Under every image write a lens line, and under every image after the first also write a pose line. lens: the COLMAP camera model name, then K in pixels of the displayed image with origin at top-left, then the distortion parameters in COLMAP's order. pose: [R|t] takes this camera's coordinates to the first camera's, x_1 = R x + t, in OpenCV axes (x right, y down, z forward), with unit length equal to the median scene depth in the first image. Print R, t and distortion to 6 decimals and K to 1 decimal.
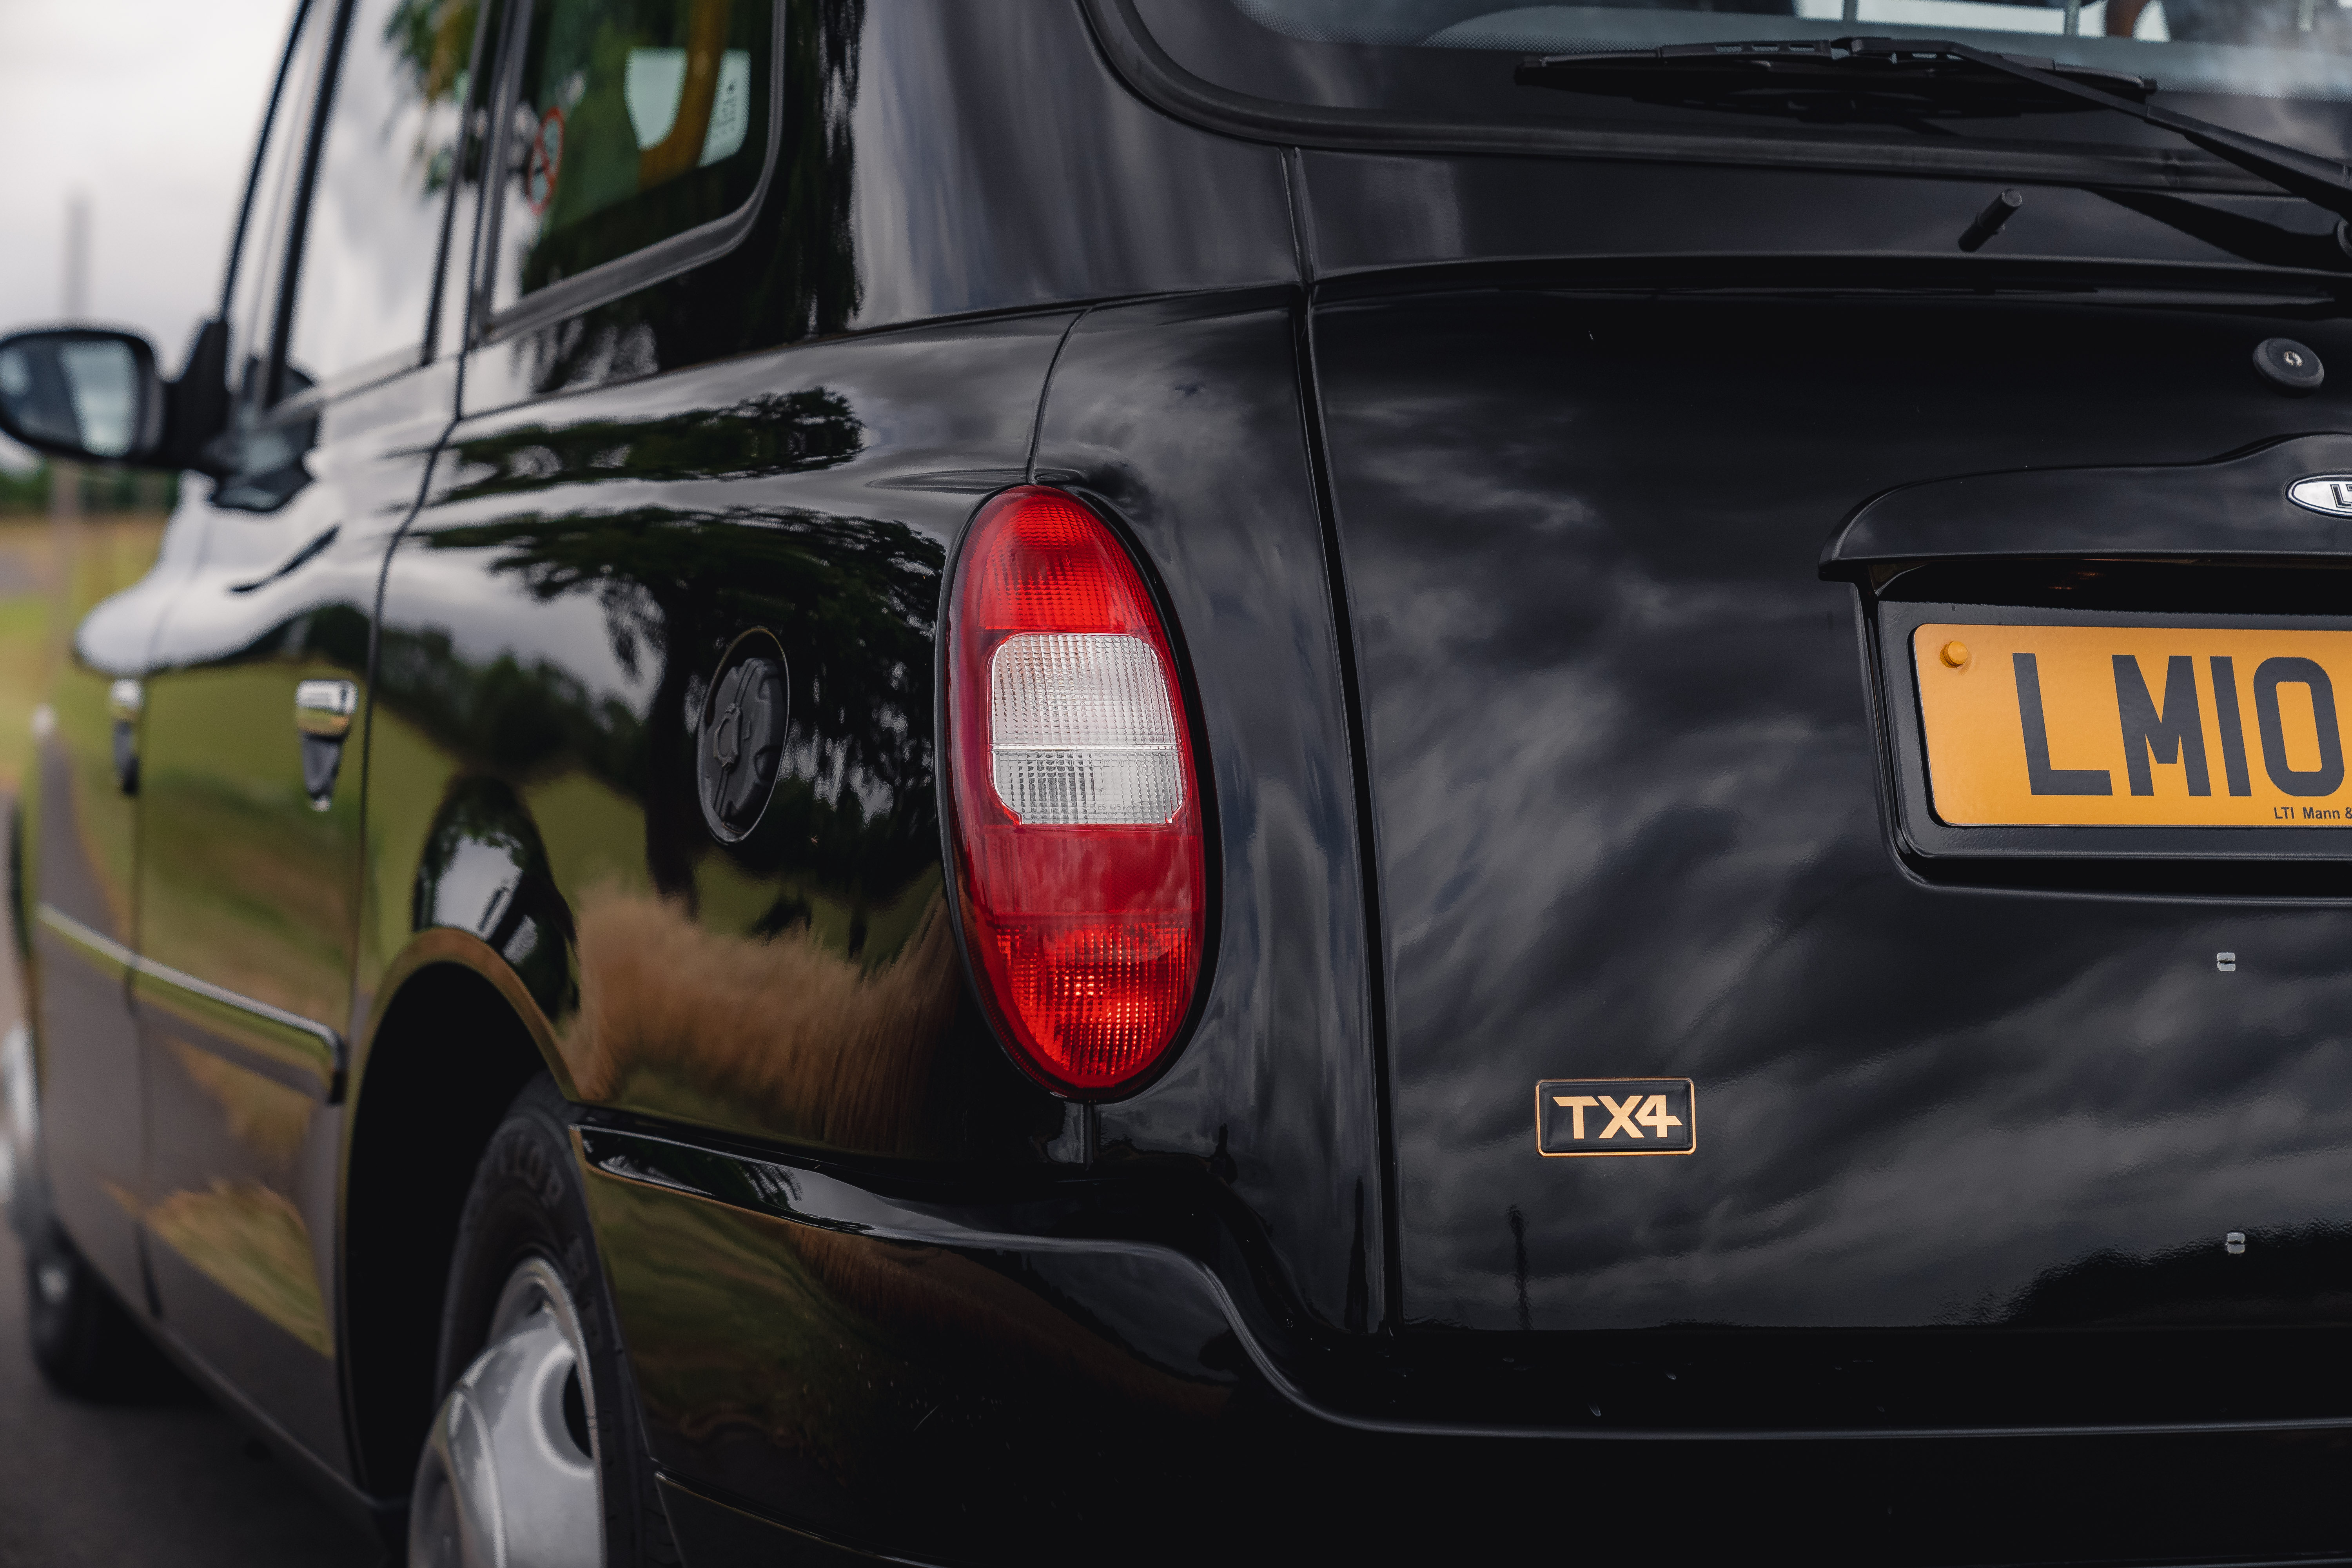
lens RADIAL K [[4750.8, 0, 1171.2], [0, 4750.8, 771.5], [0, 0, 1]] dist [0.058250, 0.000000]
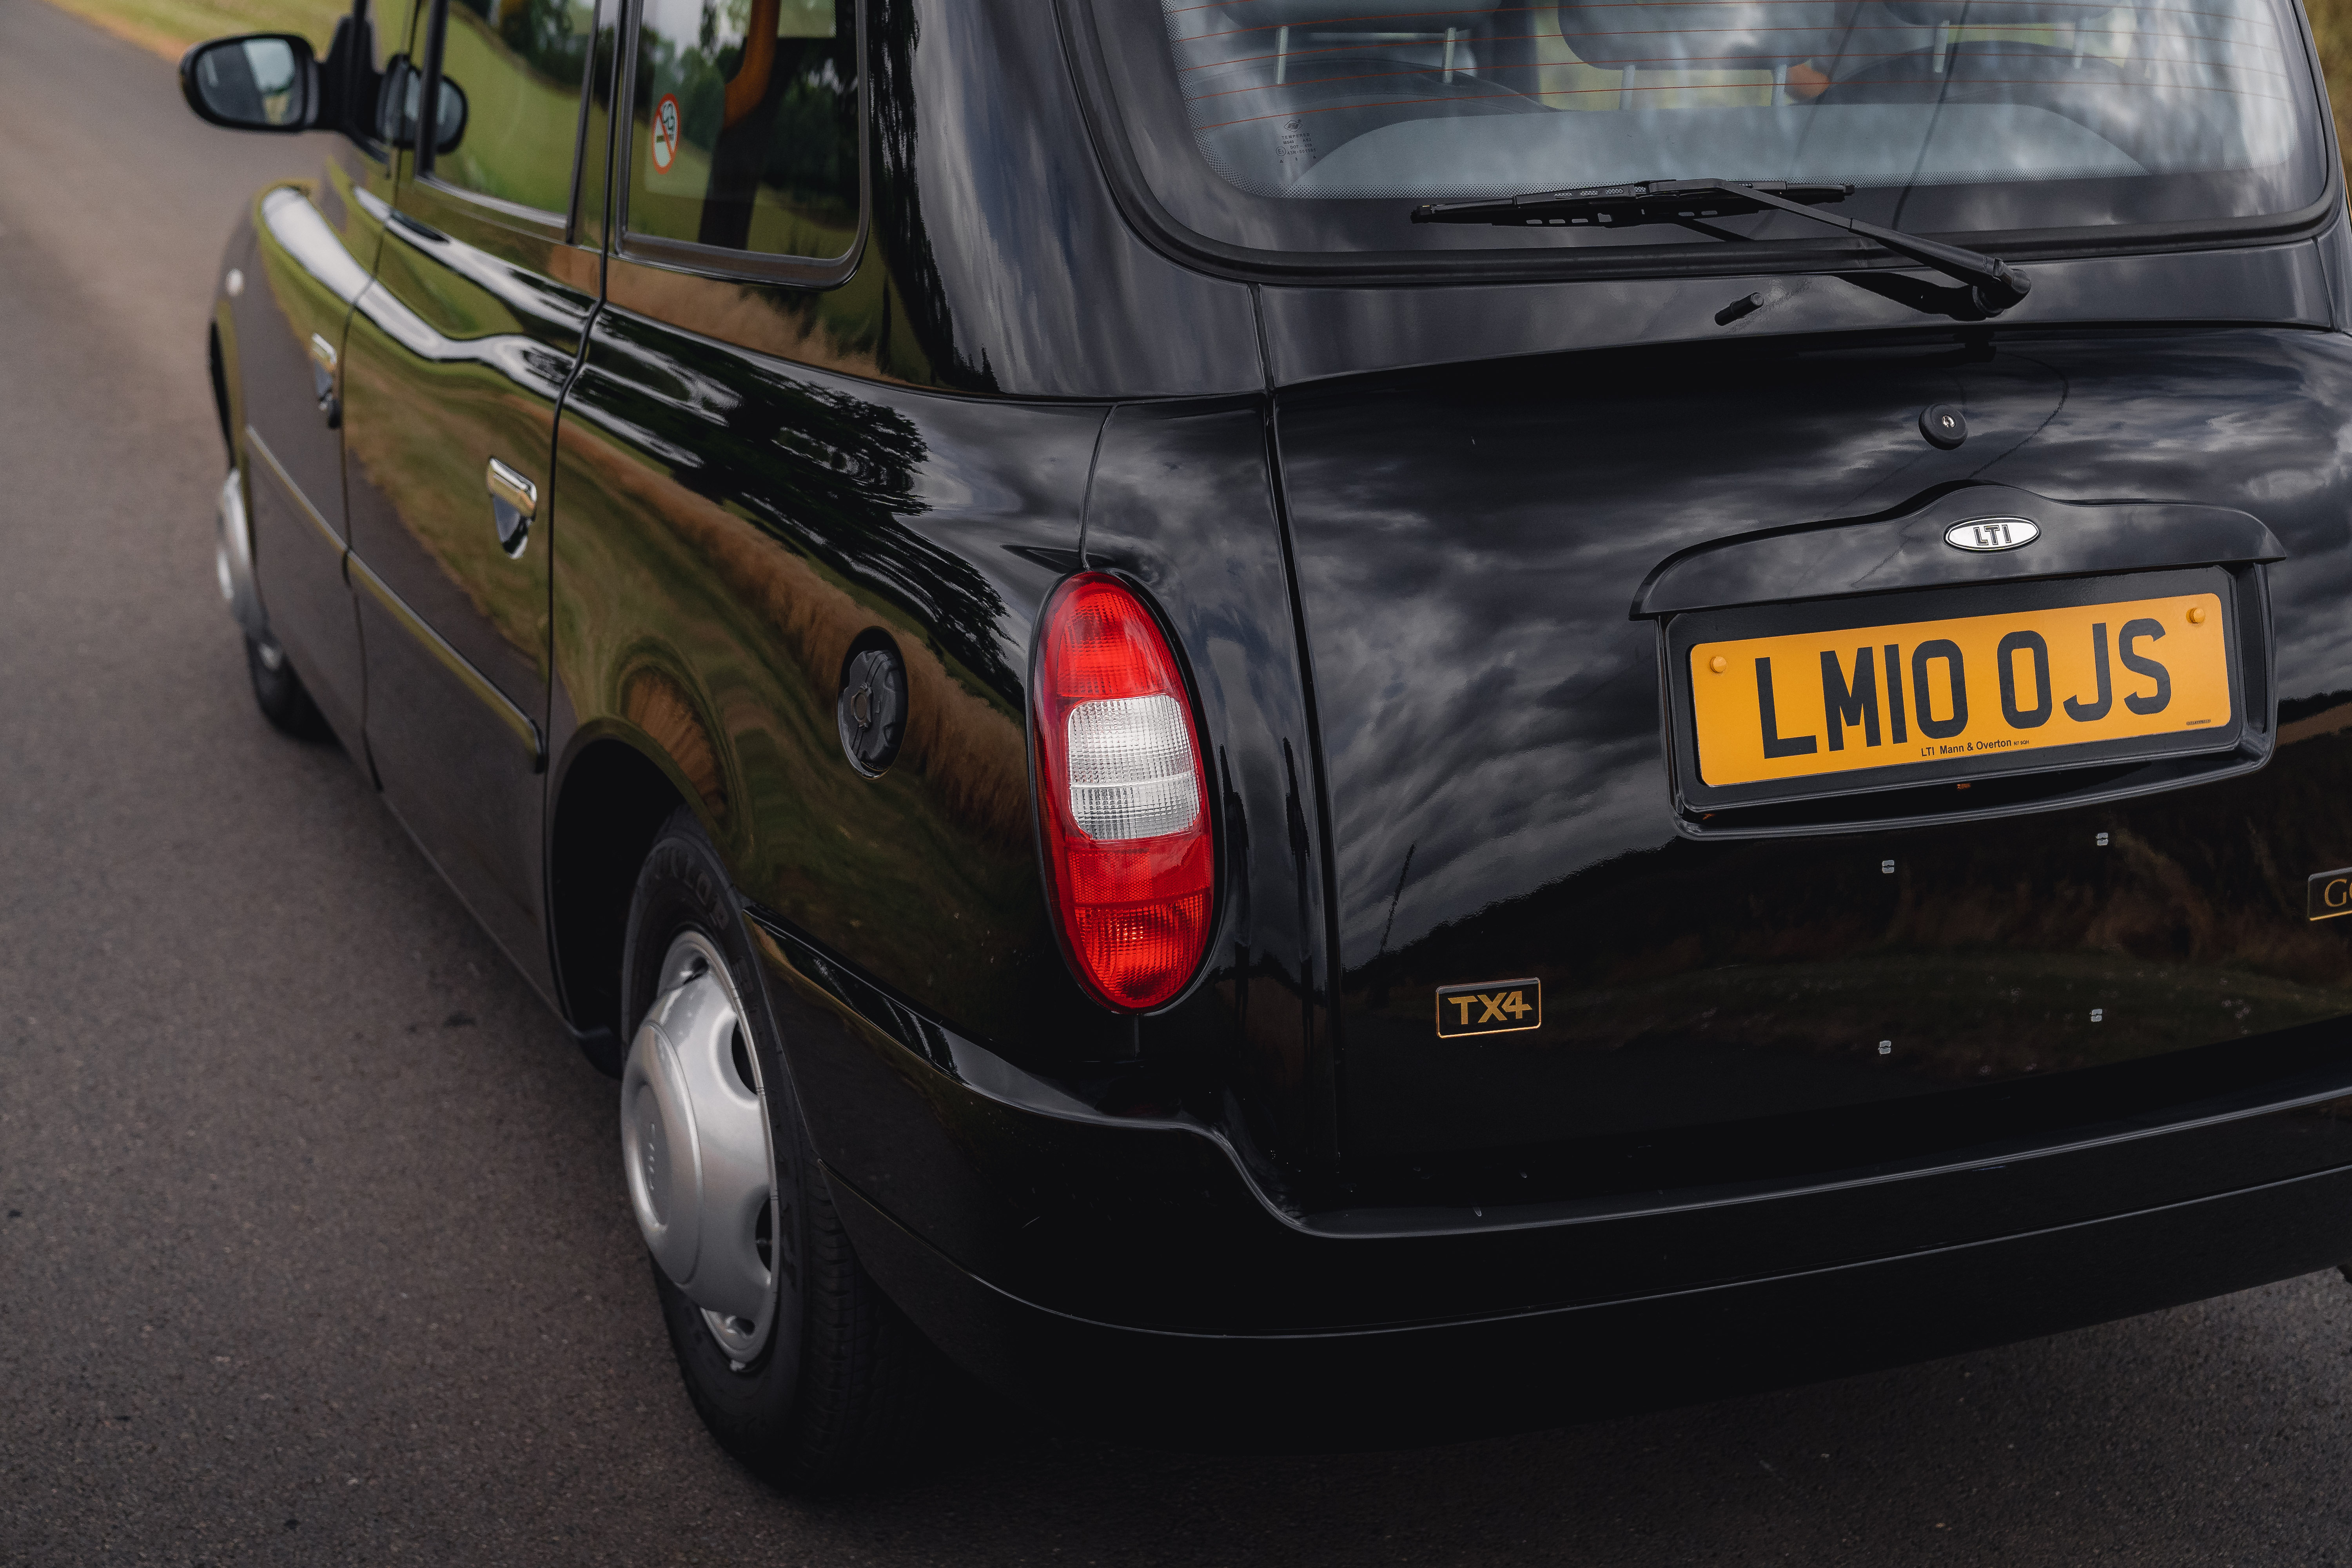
lens RADIAL K [[3167.1, 0, 1181.4], [0, 3167.1, 788.6], [0, 0, 1]] dist [0.094167, 0.000000]
pose [[0.996859, -0.017485, 0.077237, -0.073012], [-0.003232, 0.965524, 0.260295, -0.236308], [-0.079125, -0.259727, 0.962435, 0.068141]]
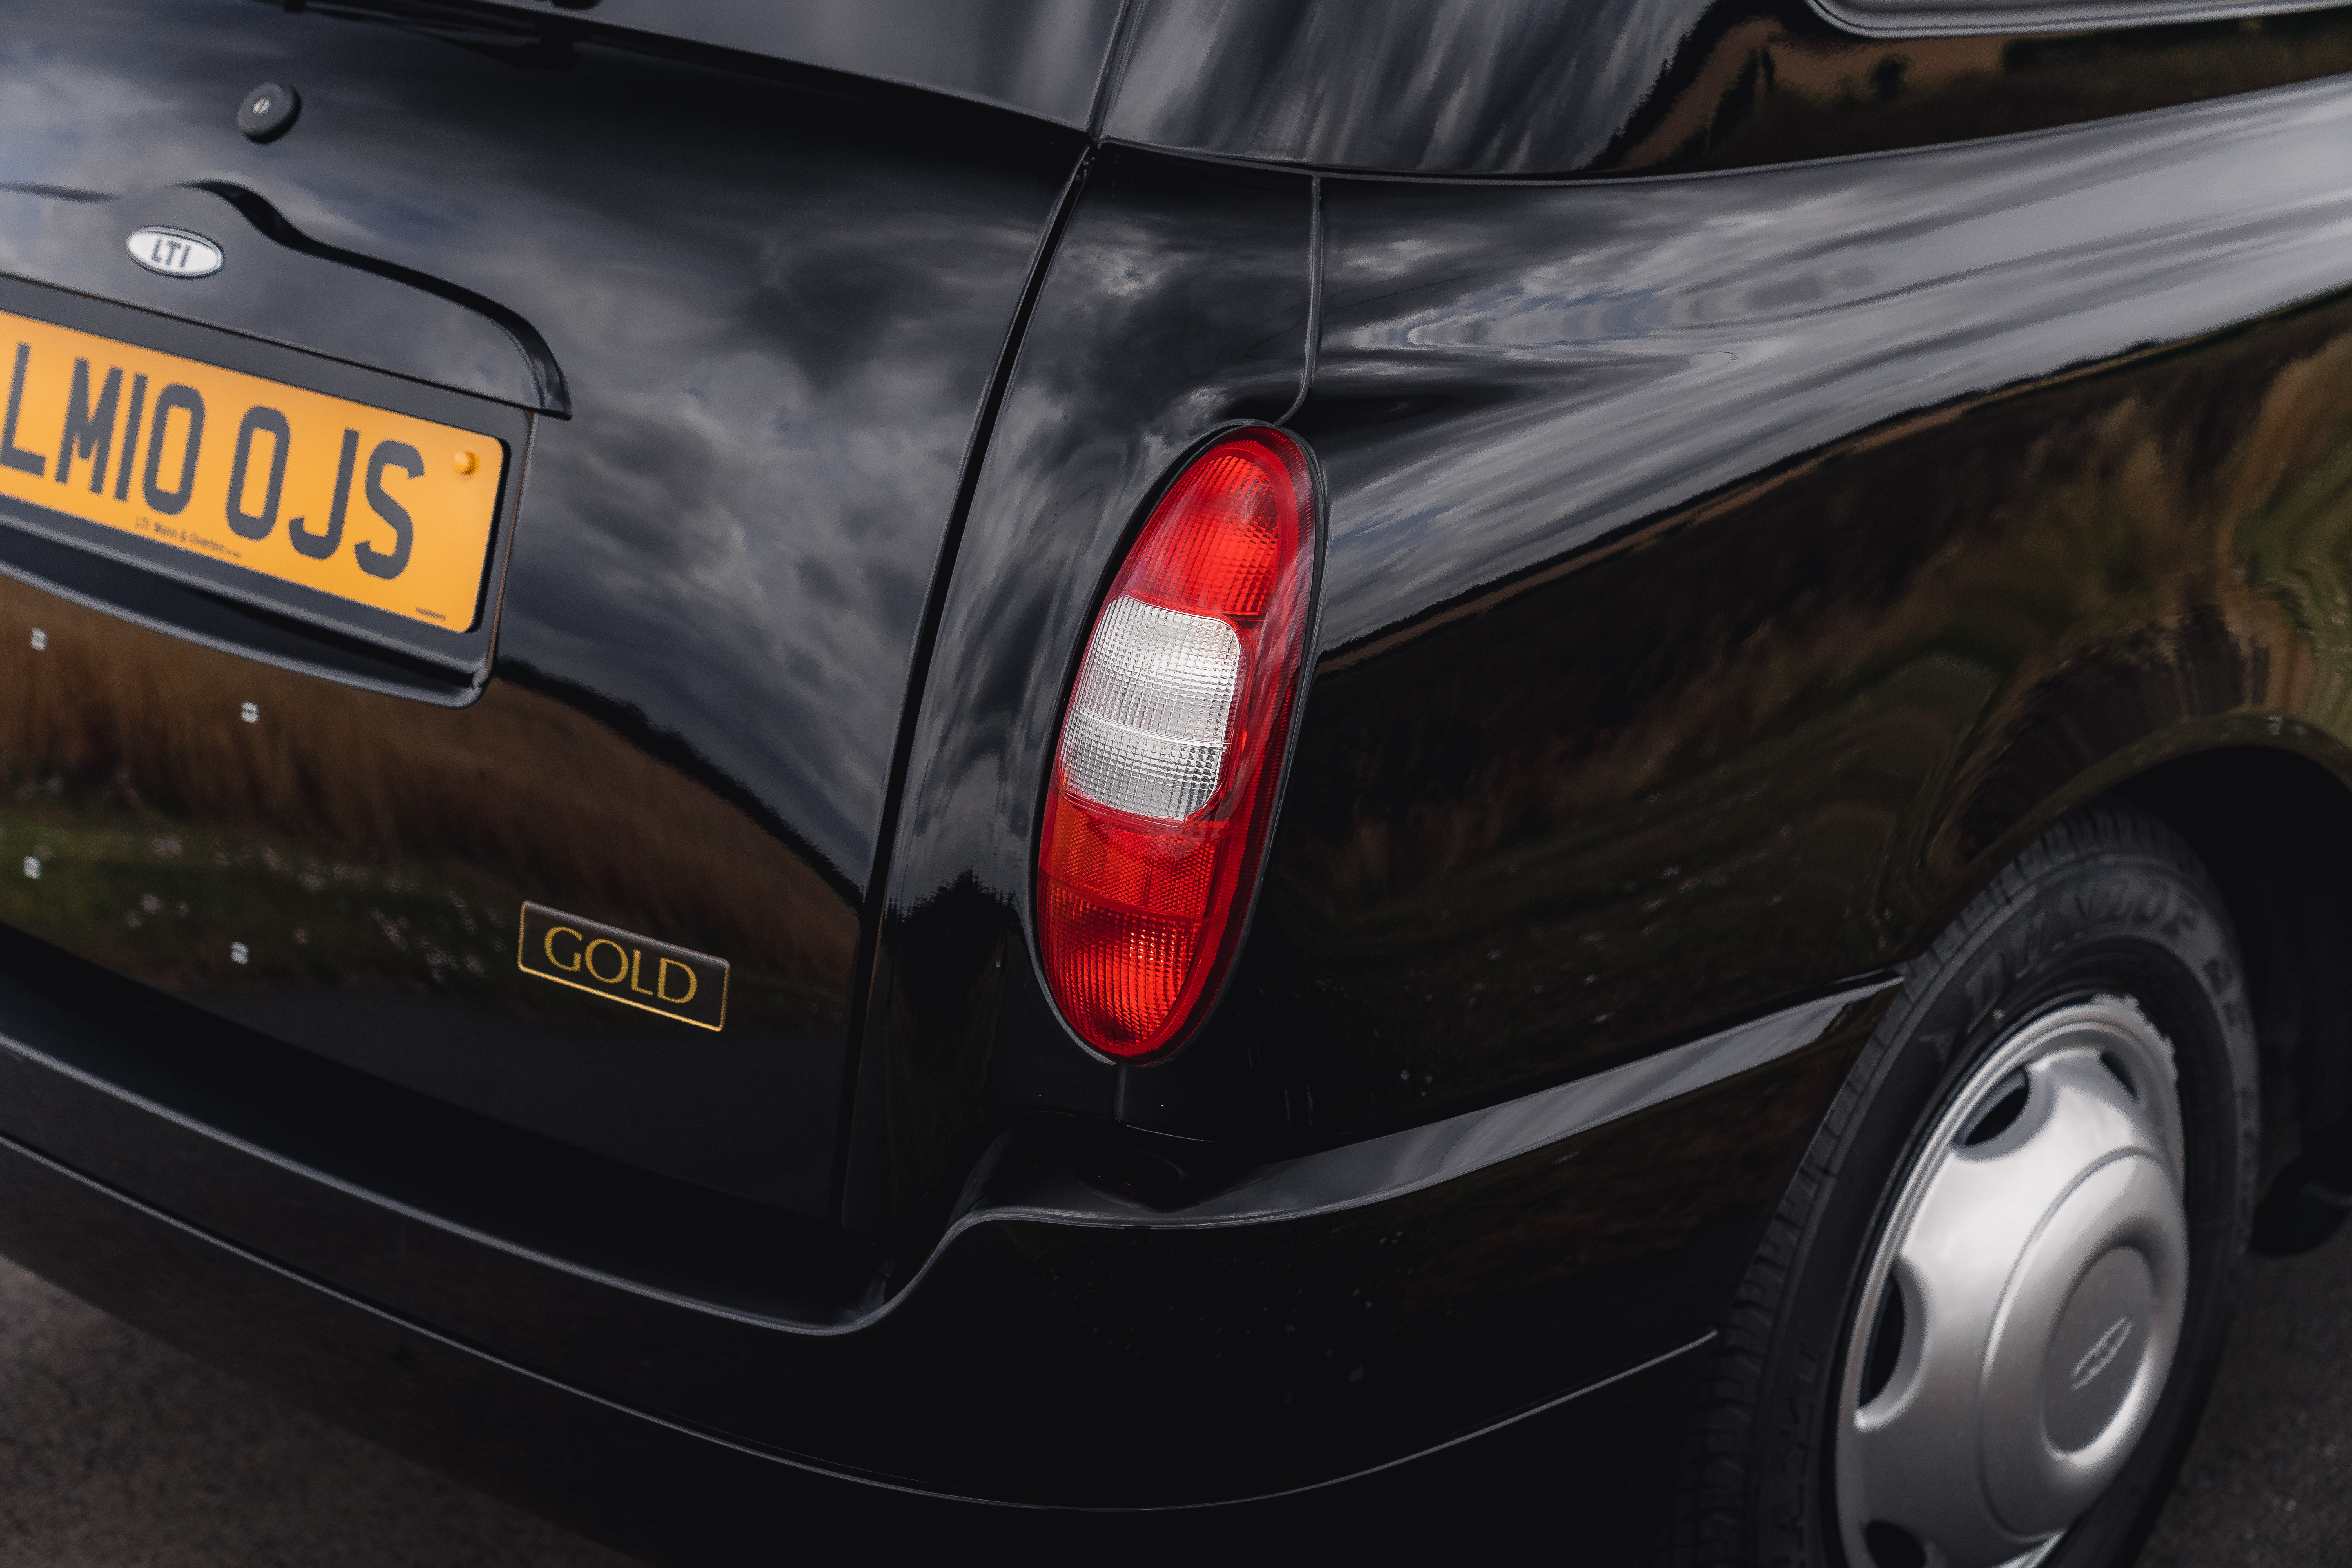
lens RADIAL K [[4231.3, 0, 1158.0], [0, 4231.3, 788.3], [0, 0, 1]] dist [0.010275, 0.000000]
pose [[0.471930, 0.274696, -0.837750, 1.199381], [-0.020694, 0.953411, 0.300963, -0.236785], [0.881393, -0.124697, 0.455628, 0.751373]]
